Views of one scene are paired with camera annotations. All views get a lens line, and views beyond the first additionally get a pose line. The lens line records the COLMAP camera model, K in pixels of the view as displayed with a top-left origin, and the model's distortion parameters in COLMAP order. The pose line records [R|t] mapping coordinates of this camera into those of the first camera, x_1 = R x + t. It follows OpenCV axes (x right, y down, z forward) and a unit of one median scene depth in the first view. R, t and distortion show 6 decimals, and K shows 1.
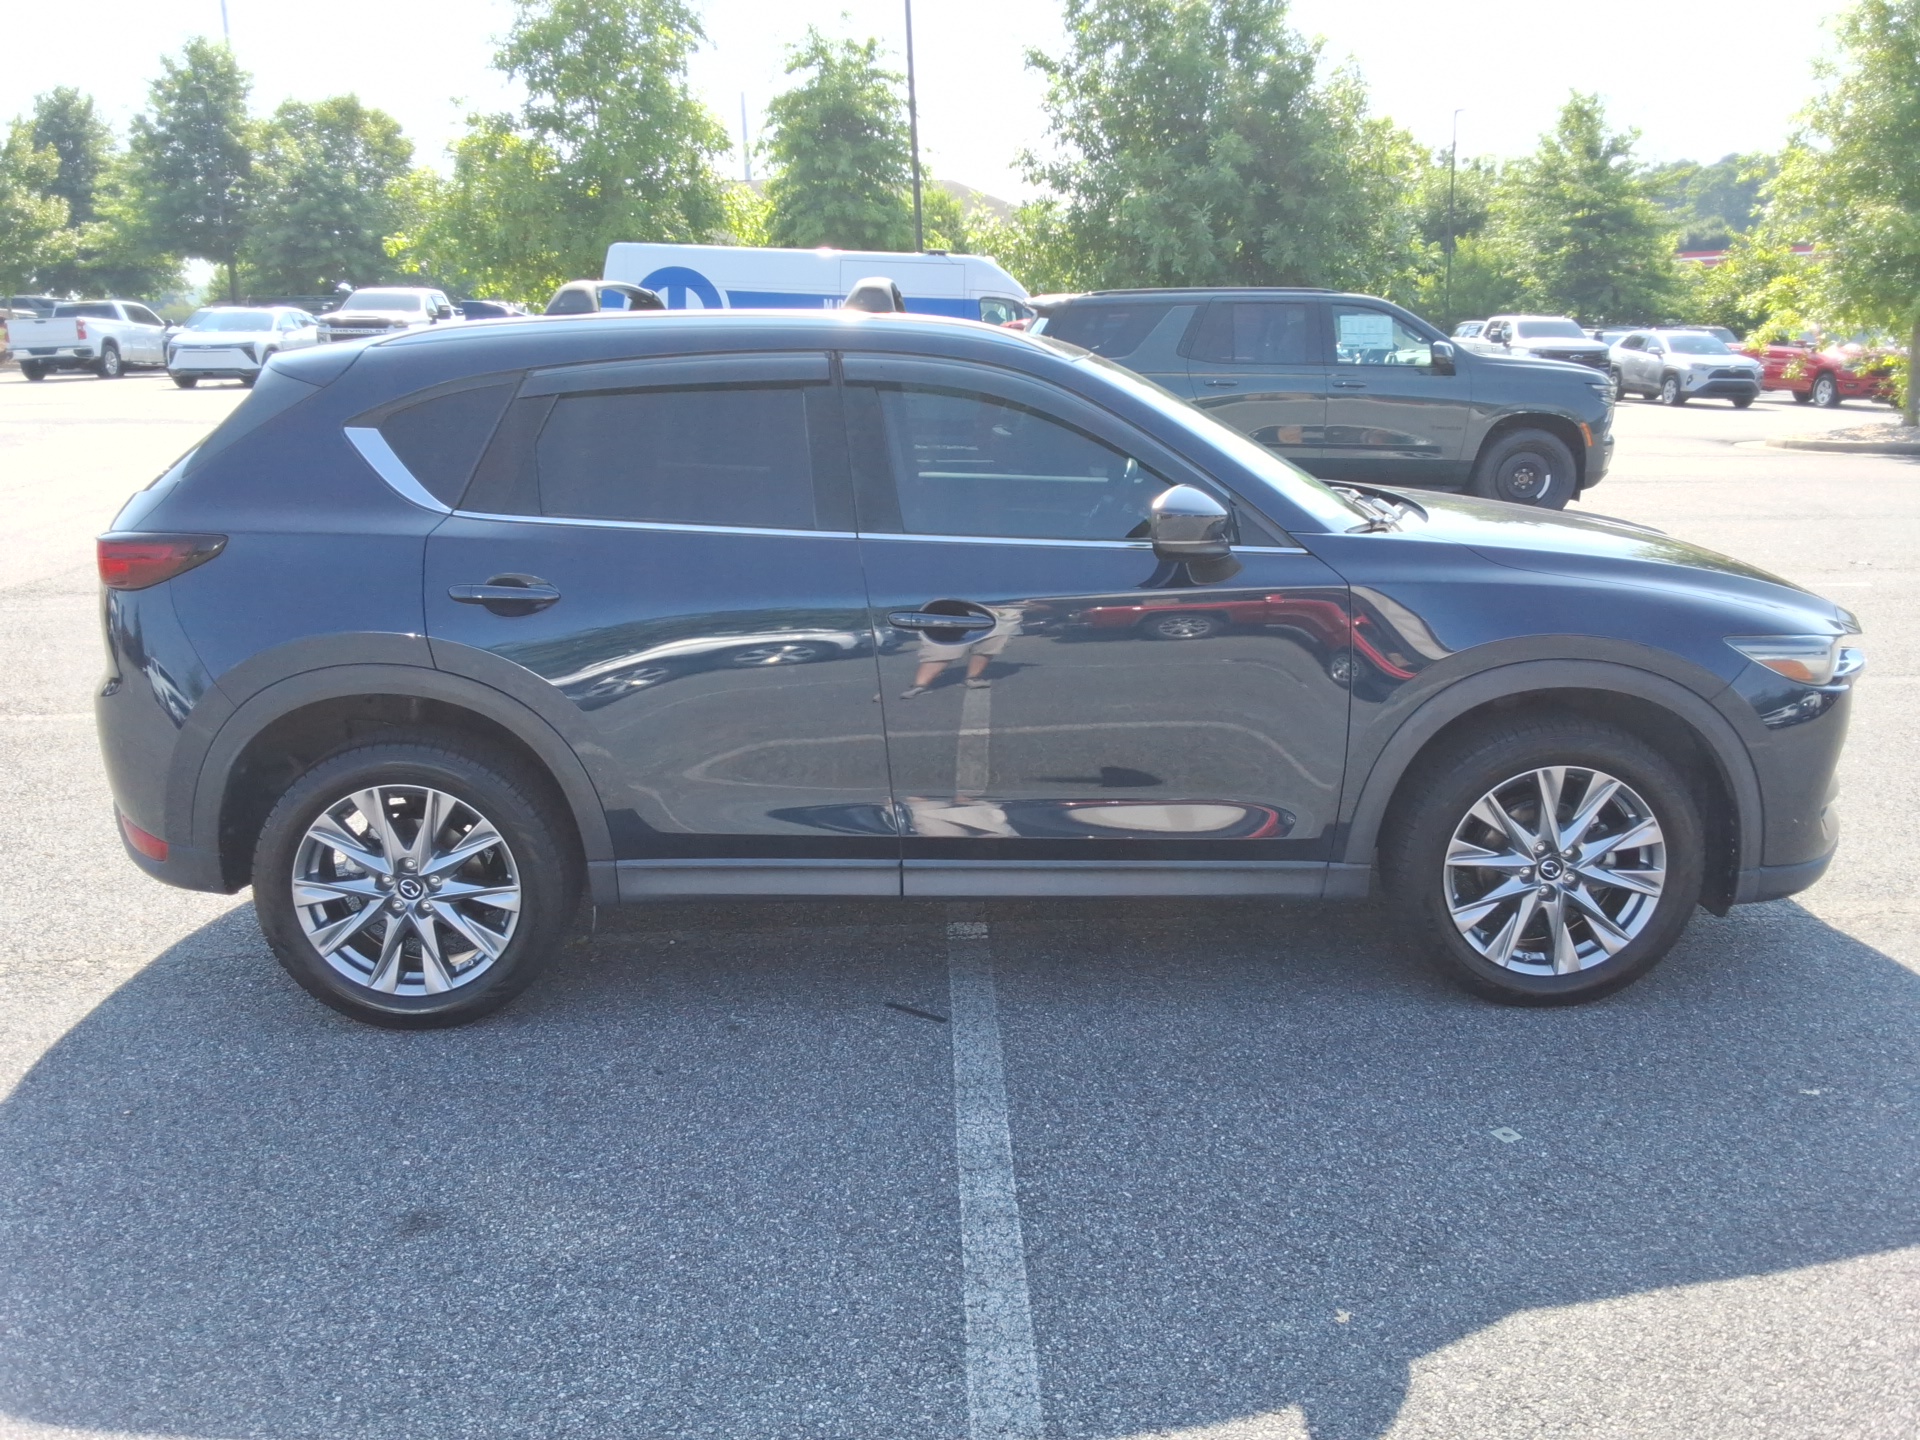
lens RADIAL K [[1576.5, 0, 958.2], [0, 1576.5, 736.7], [0, 0, 1]] dist [0.075309, -0.121601]
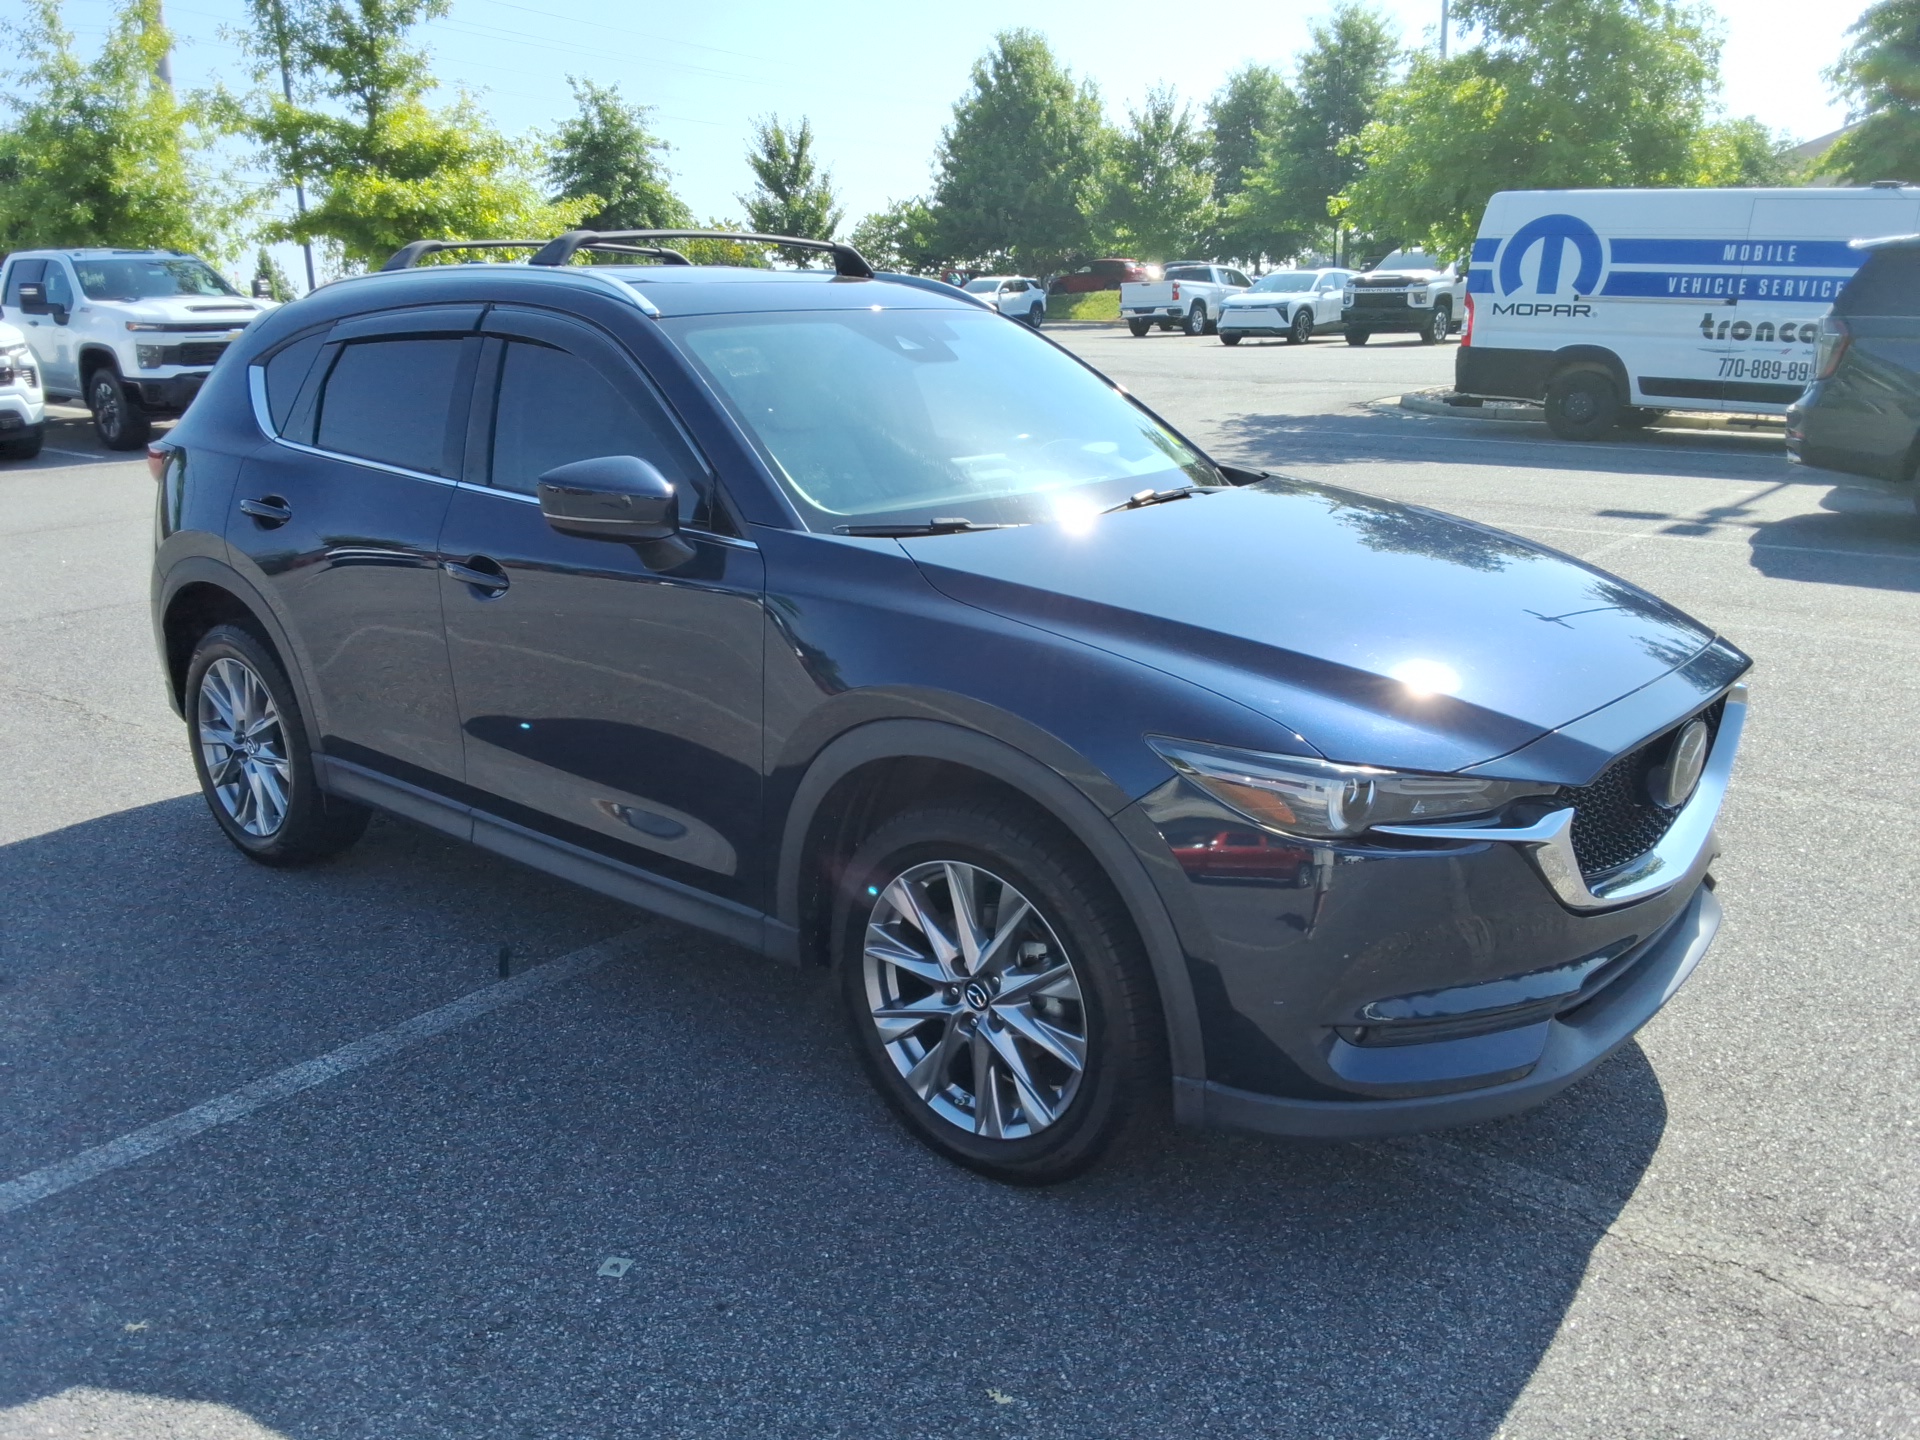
lens RADIAL K [[1576.5, 0, 954.6], [0, 1576.5, 720.2], [0, 0, 1]] dist [0.075309, -0.121601]
pose [[0.753926, 0.168179, -0.635068, 0.097283], [-0.159040, 0.984647, 0.071949, -0.011624], [0.637418, 0.046757, 0.769098, 0.048121]]
